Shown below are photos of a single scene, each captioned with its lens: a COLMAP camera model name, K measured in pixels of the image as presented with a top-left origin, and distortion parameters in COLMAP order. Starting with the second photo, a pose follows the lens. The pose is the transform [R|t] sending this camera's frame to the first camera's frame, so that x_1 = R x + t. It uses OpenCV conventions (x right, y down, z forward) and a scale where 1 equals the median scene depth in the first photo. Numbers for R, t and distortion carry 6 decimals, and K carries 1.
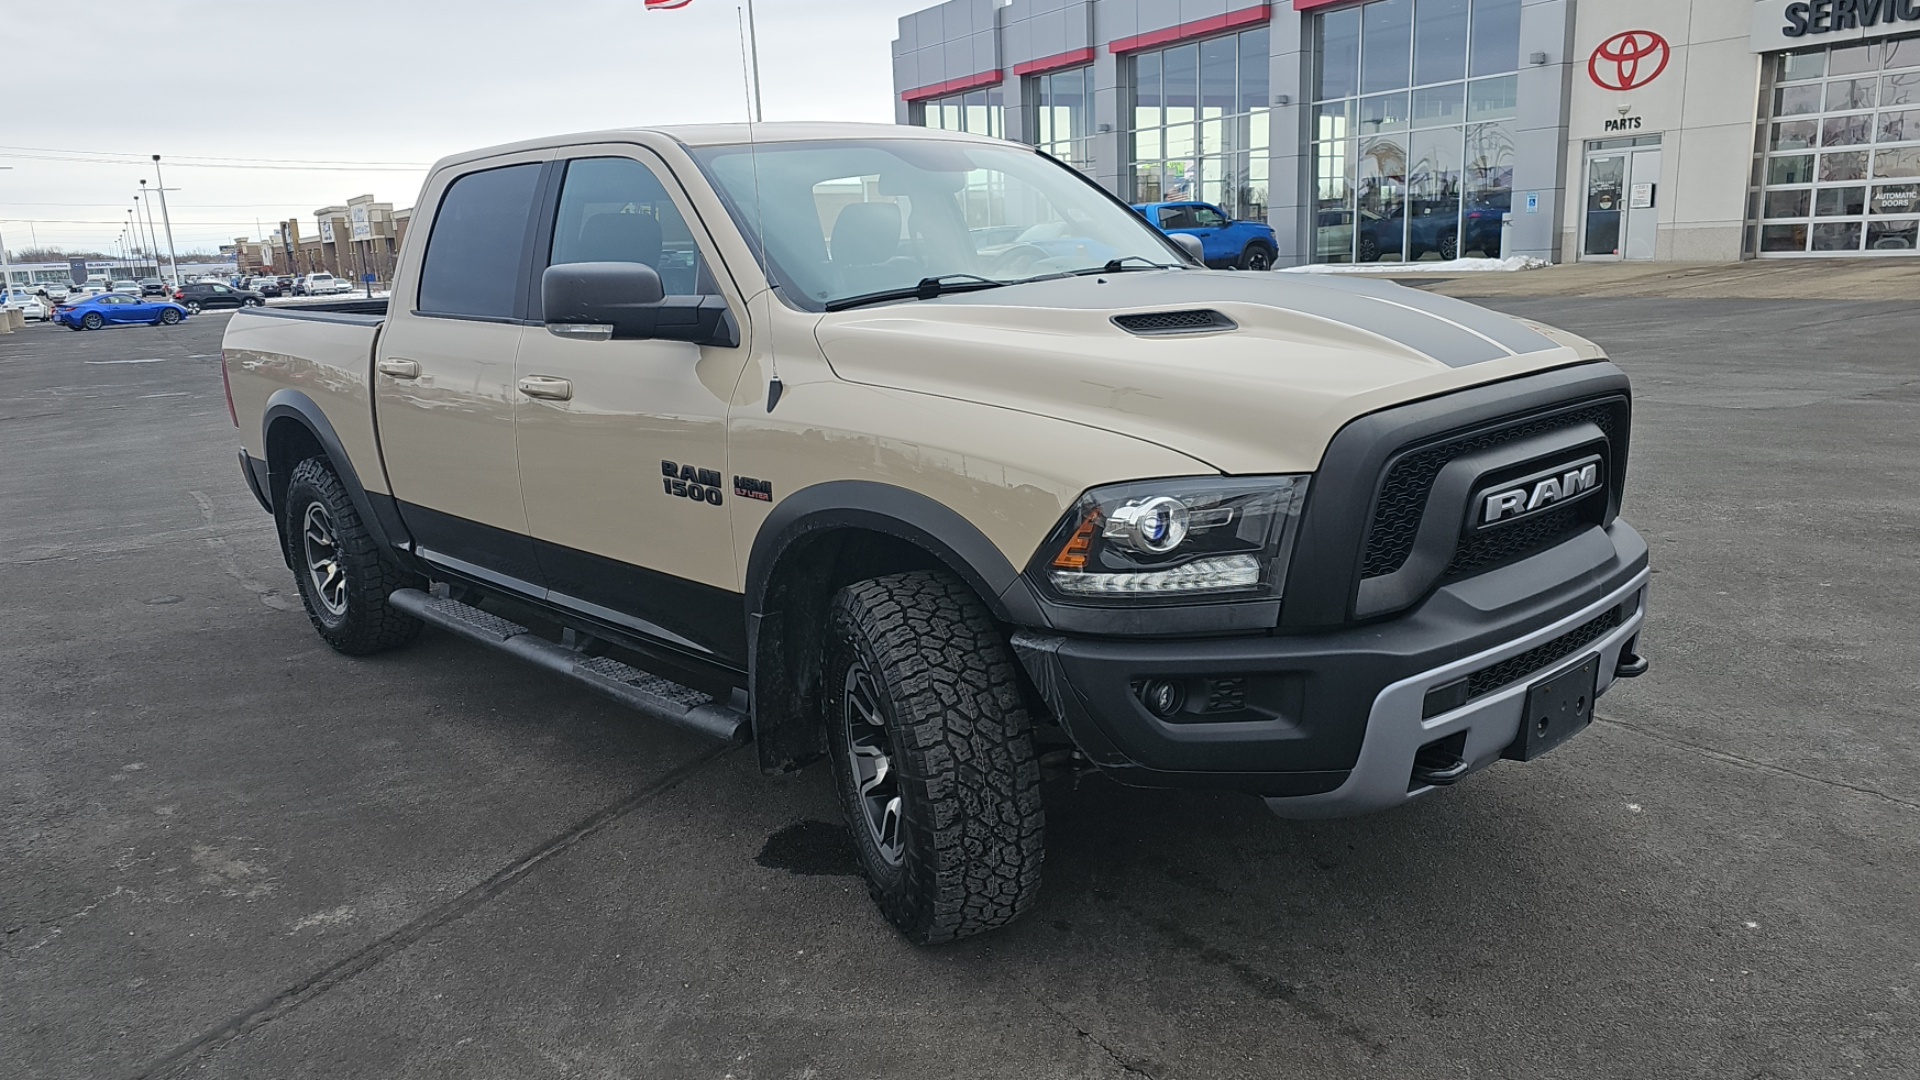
lens RADIAL K [[1364.7, 0, 954.4], [0, 1364.7, 556.5], [0, 0, 1]] dist [0.067652, -0.048217]
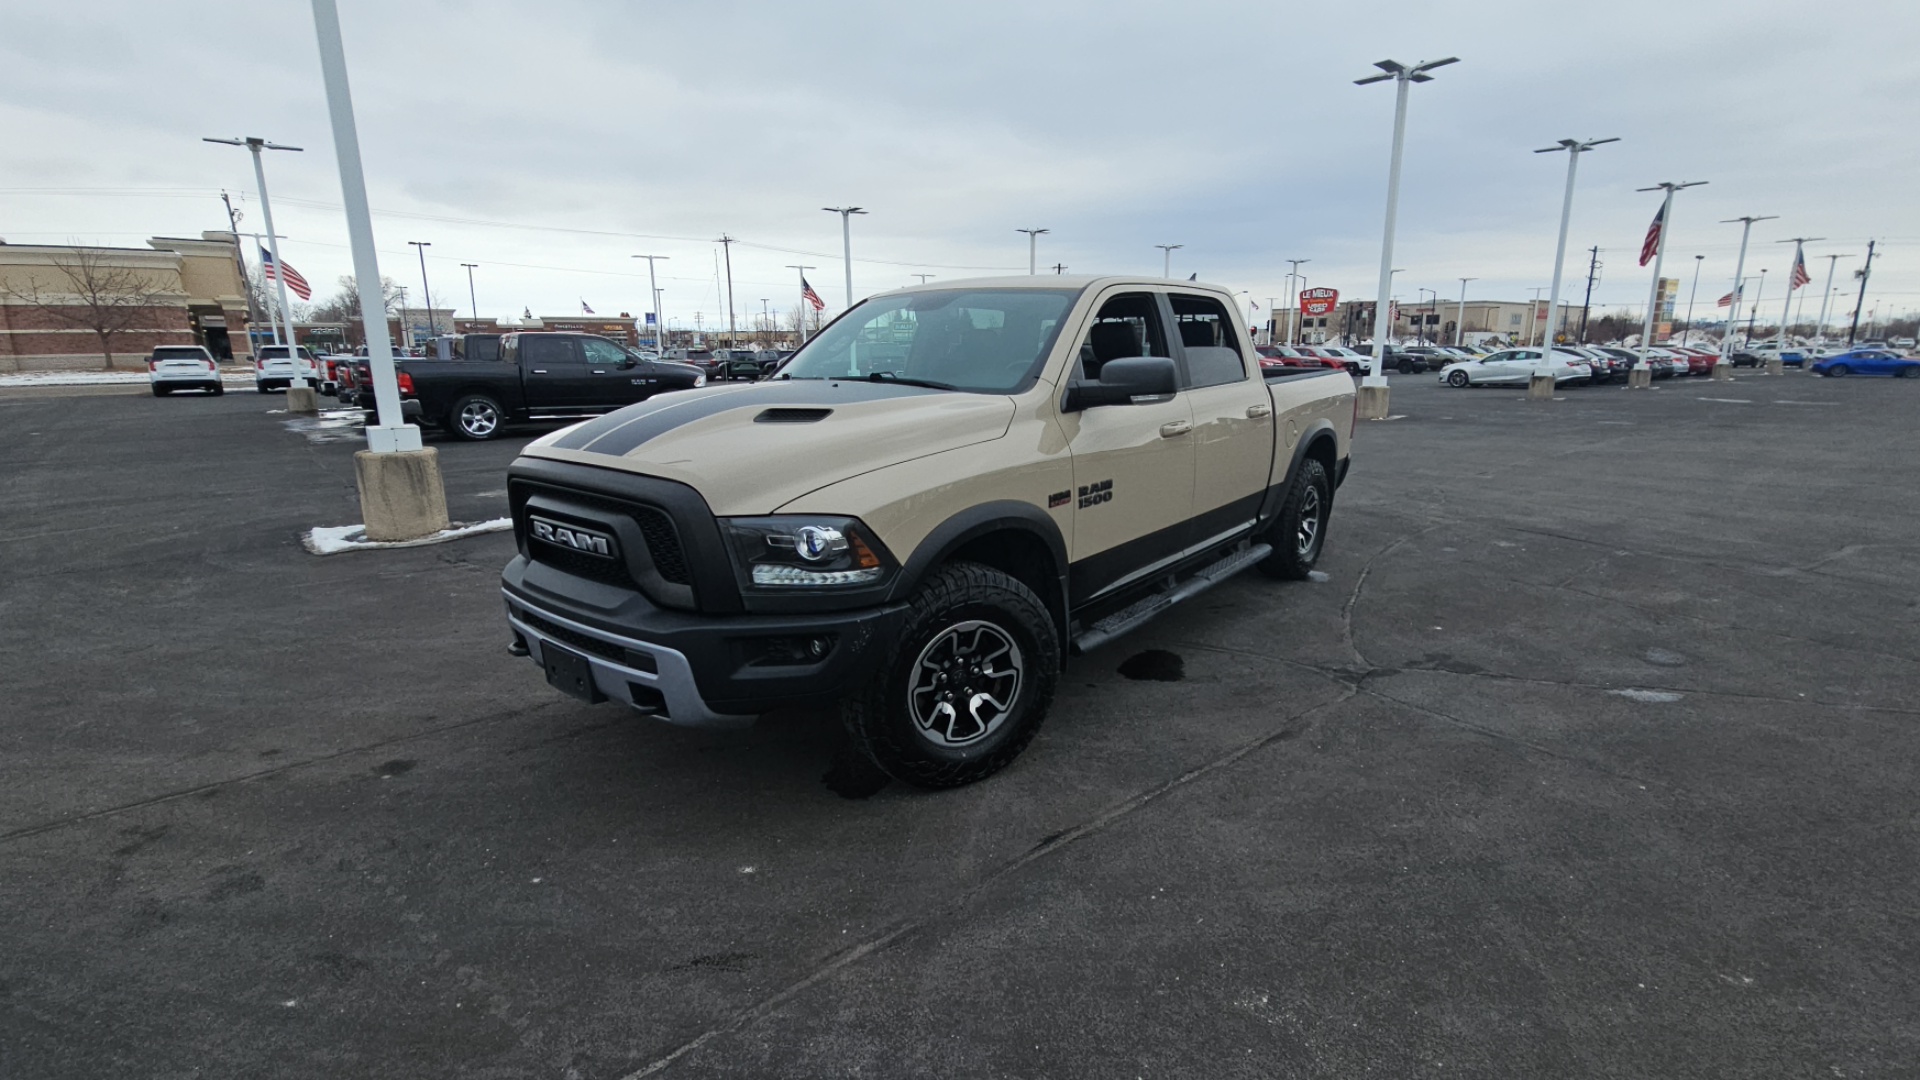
lens RADIAL K [[855.2, 0, 980.3], [0, 855.2, 542.5], [0, 0, 1]] dist [0.006614, -0.004315]
pose [[0.154363, 0.266400, -0.951421, 0.840808], [-0.221458, 0.947791, 0.229453, -0.217190], [0.962875, 0.175281, 0.205301, 0.733122]]
